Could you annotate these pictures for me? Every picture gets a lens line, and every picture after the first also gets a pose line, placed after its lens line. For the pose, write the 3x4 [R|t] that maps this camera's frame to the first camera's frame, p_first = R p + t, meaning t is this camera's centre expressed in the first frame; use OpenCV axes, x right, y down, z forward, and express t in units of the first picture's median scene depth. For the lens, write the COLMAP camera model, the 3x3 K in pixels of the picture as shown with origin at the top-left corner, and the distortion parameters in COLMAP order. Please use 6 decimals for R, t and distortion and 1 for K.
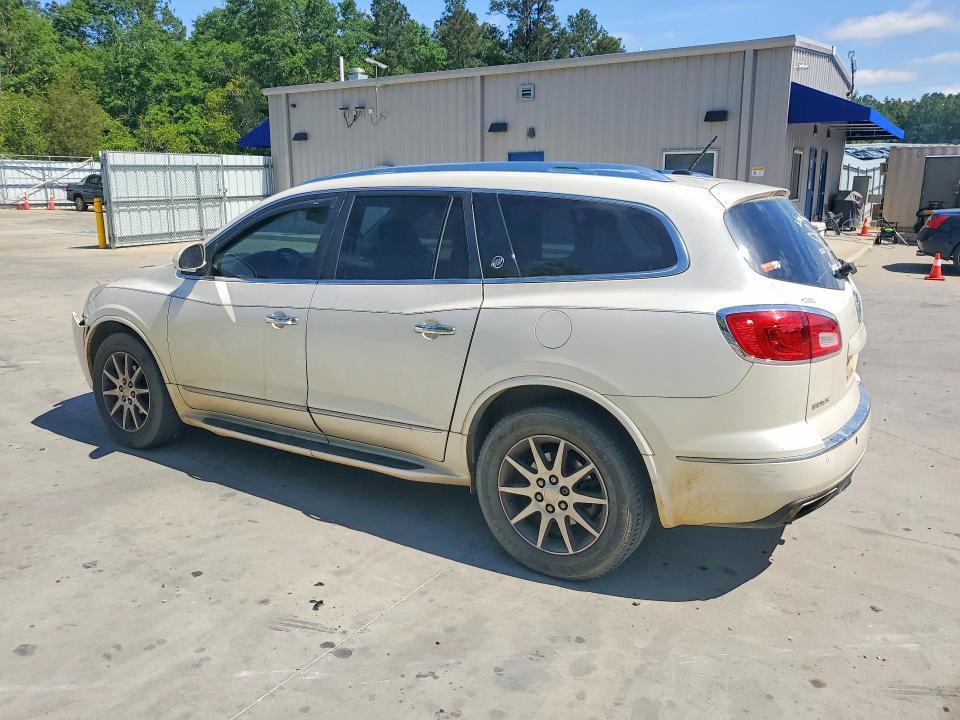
lens RADIAL K [[765.8, 0, 476.0], [0, 765.8, 355.4], [0, 0, 1]] dist [0.000539, 0.024038]
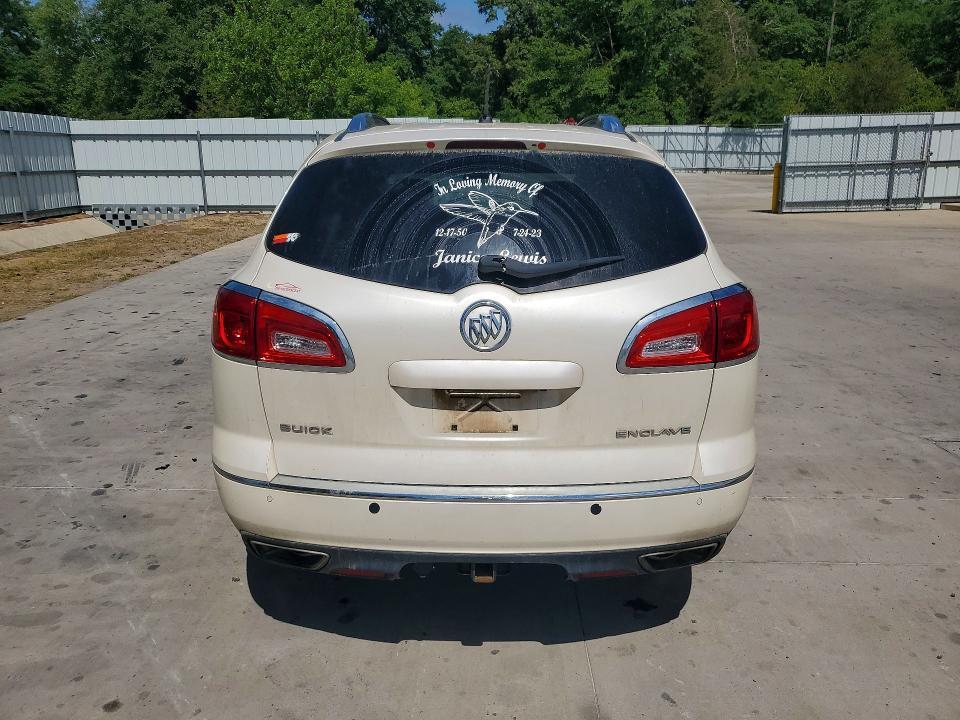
lens RADIAL K [[765.8, 0, 479.2], [0, 765.8, 360.9], [0, 0, 1]] dist [0.000539, 0.024038]
pose [[0.522312, 0.215904, -0.824970, 0.924744], [-0.176542, 0.973837, 0.143090, -0.112498], [0.834280, 0.070904, 0.546762, 0.595039]]
